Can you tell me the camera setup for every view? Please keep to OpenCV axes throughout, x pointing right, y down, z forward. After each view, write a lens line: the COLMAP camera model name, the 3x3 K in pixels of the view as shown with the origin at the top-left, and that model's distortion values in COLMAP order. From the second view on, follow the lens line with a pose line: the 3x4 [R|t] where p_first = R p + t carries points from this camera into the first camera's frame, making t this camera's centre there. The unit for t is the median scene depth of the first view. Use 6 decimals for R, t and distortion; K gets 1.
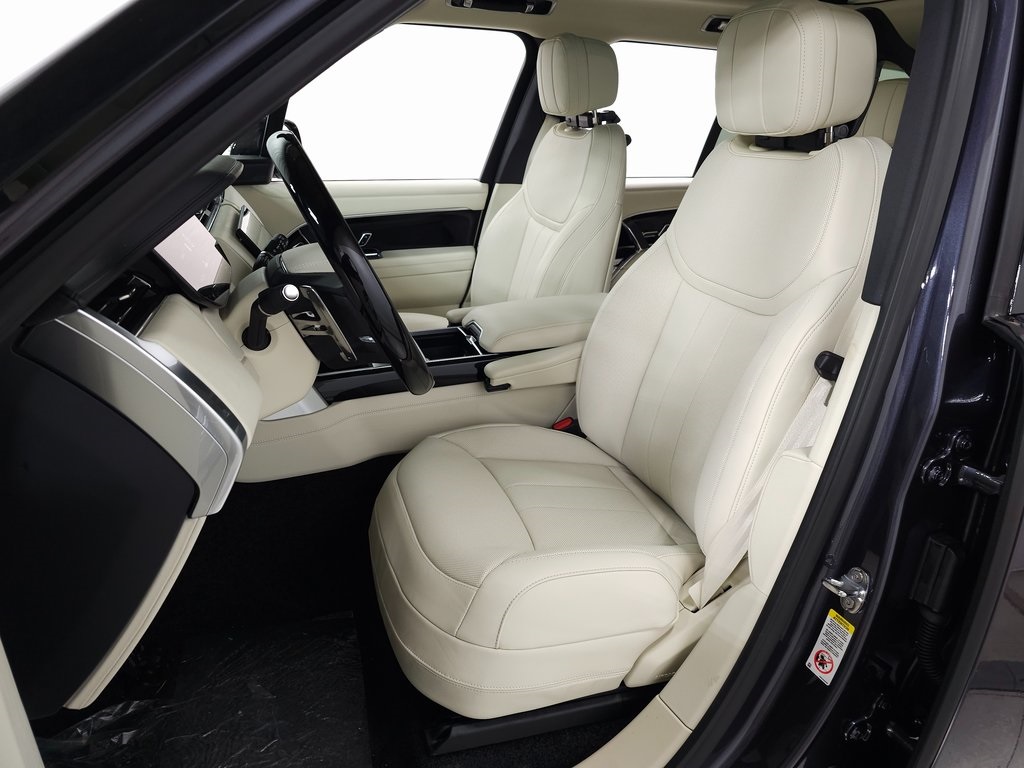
lens RADIAL K [[671.2, 0, 528.5], [0, 671.2, 385.9], [0, 0, 1]] dist [0.053487, -0.041928]
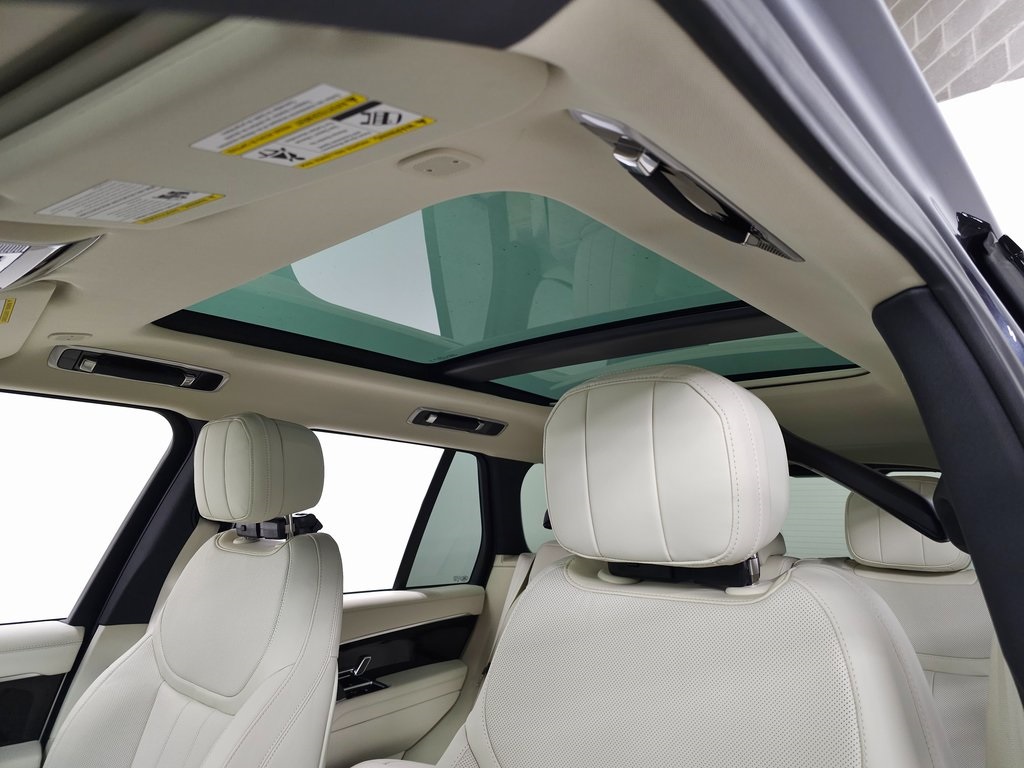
lens RADIAL K [[671.2, 0, 528.5], [0, 671.2, 385.9], [0, 0, 1]] dist [0.053487, -0.041928]
pose [[0.874738, 0.073090, 0.479052, -0.023597], [0.190485, 0.857125, -0.478595, -0.135793], [-0.445588, 0.509897, 0.735837, 0.302466]]
